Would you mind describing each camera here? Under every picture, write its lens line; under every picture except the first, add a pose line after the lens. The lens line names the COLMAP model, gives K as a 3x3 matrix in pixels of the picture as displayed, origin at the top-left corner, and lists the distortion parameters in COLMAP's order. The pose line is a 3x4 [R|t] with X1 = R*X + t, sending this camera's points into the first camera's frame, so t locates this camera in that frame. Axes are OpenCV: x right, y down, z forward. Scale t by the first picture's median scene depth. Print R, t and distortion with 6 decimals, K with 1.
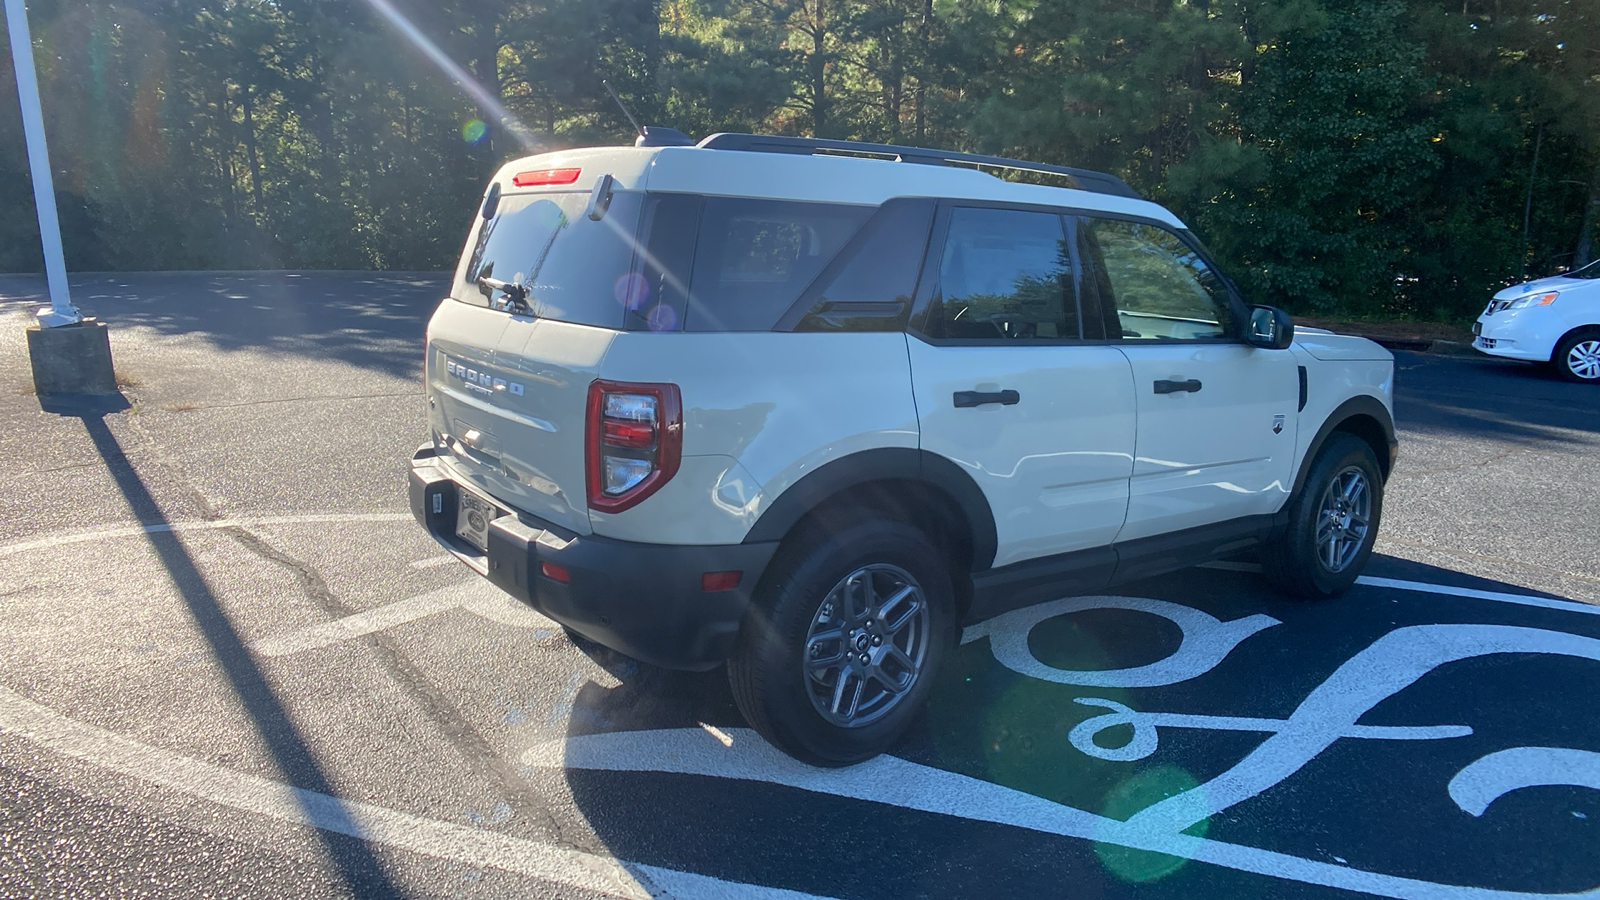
lens RADIAL K [[1032.8, 0, 780.8], [0, 1032.8, 422.8], [0, 0, 1]] dist [-0.011992, -0.014827]
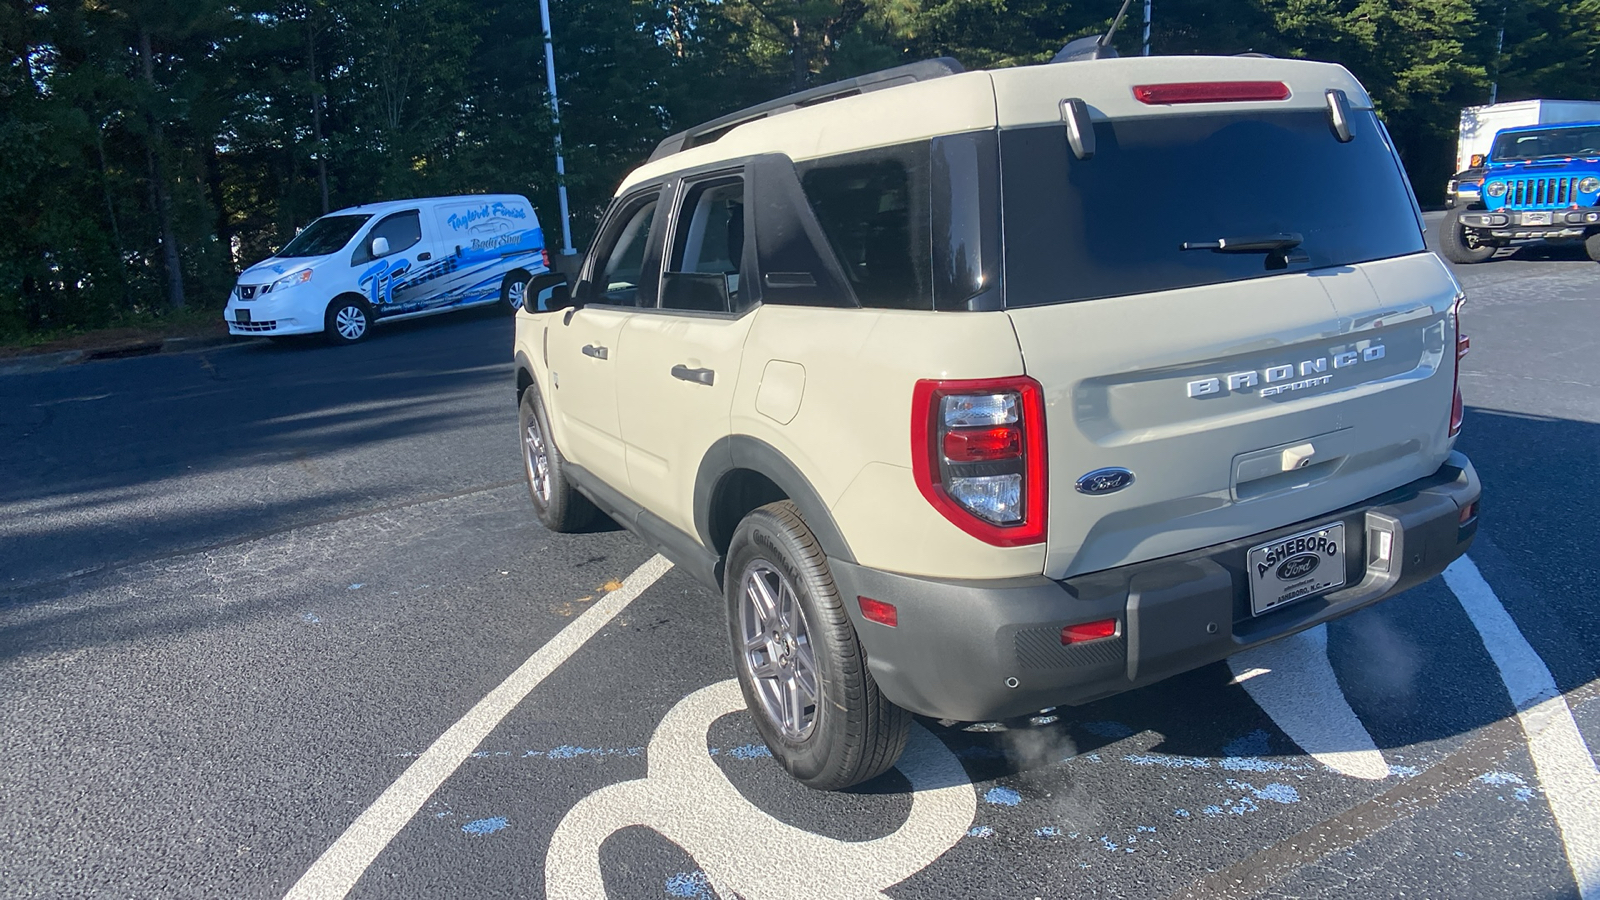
lens RADIAL K [[1022.1, 0, 800.1], [0, 1022.1, 439.9], [0, 0, 1]] dist [-0.018720, -0.000611]
pose [[0.171425, -0.261447, 0.949873, -0.959619], [0.251474, 0.943819, 0.214397, -0.218654], [-0.952562, 0.202116, 0.227541, 1.095112]]
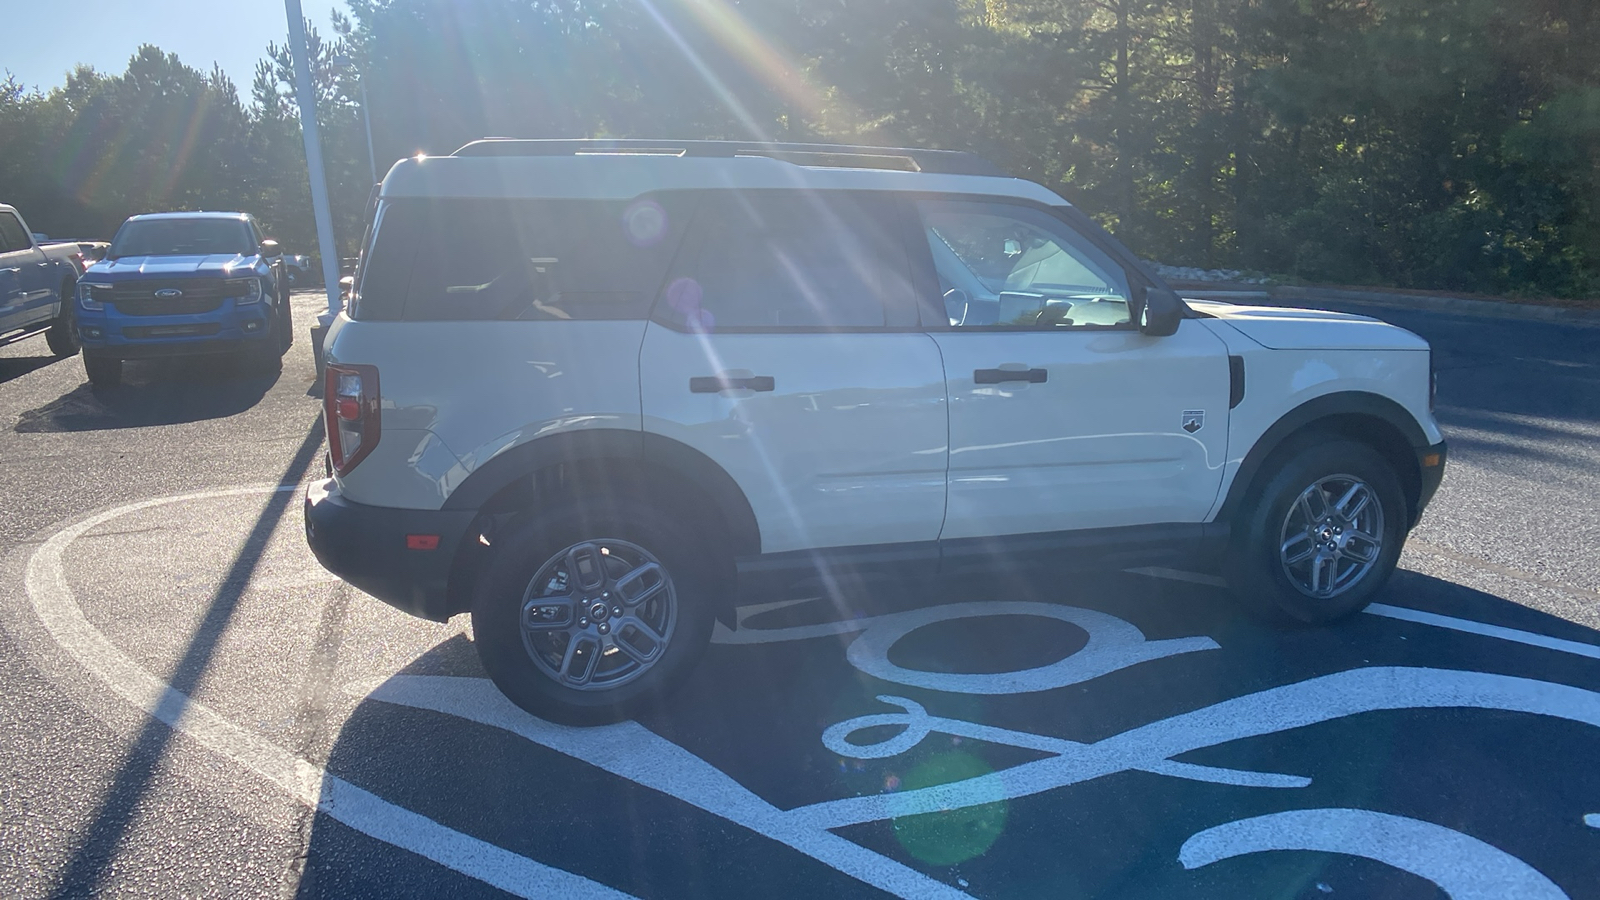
lens RADIAL K [[1032.8, 0, 780.8], [0, 1032.8, 422.8], [0, 0, 1]] dist [-0.011992, -0.014827]
pose [[0.942382, 0.022837, -0.333758, 0.556949], [-0.021253, 0.999739, 0.008397, 0.003801], [0.333863, -0.000820, 0.942621, 0.050557]]
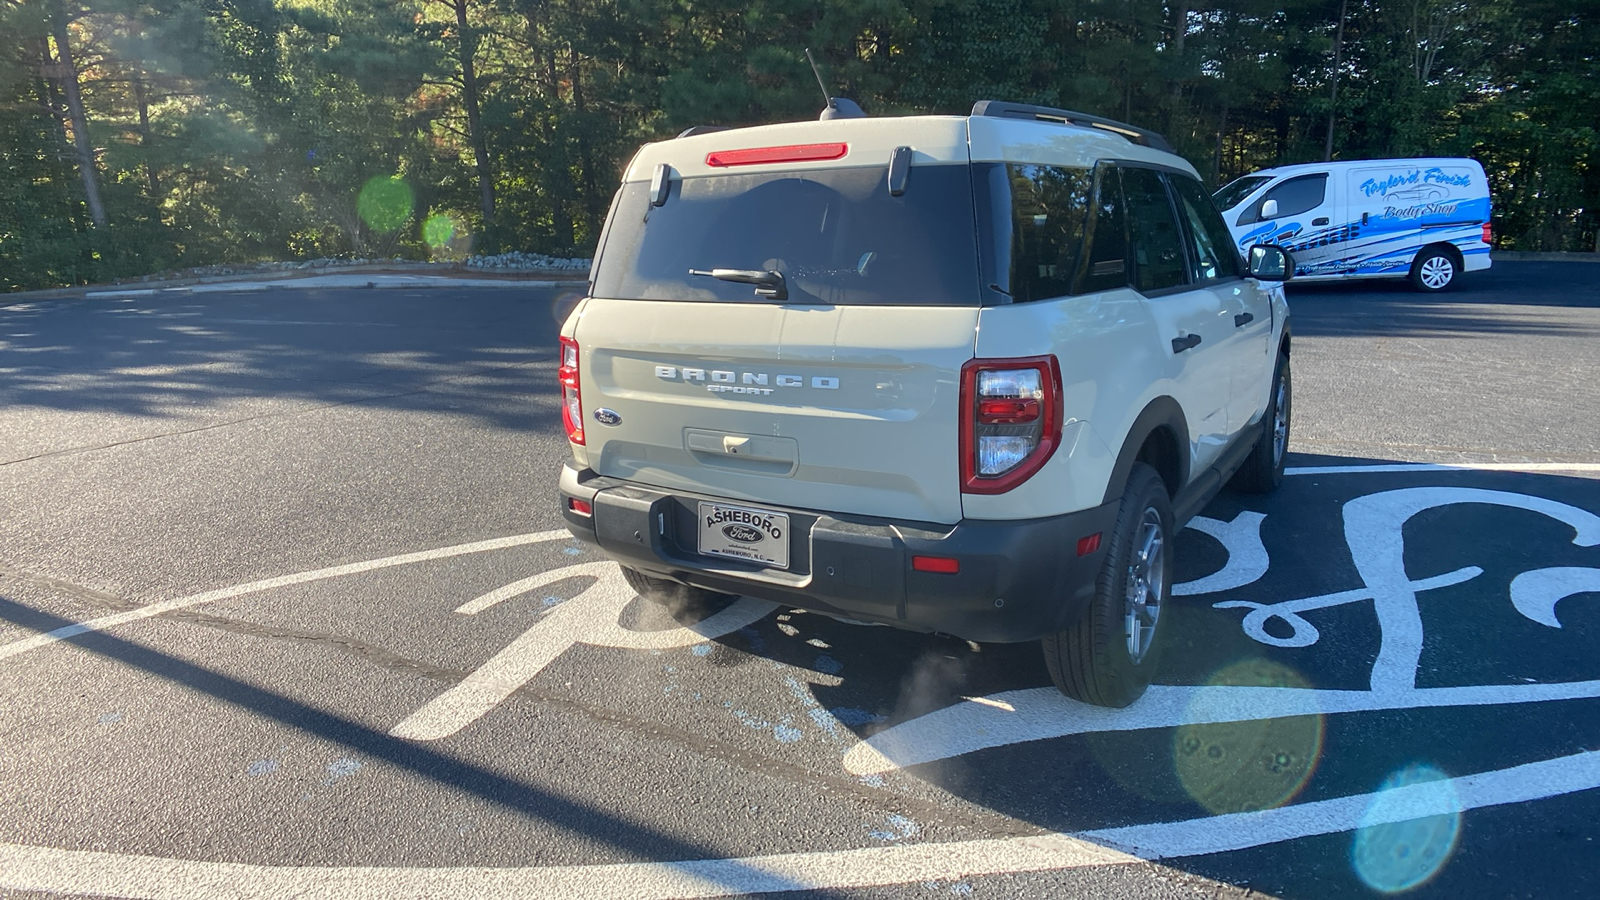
lens RADIAL K [[1032.8, 0, 780.8], [0, 1032.8, 422.8], [0, 0, 1]] dist [-0.011992, -0.014827]
pose [[0.928910, -0.129110, 0.347070, -0.541755], [0.121457, 0.991629, 0.043815, -0.037131], [-0.349822, 0.001454, 0.936815, 0.121125]]
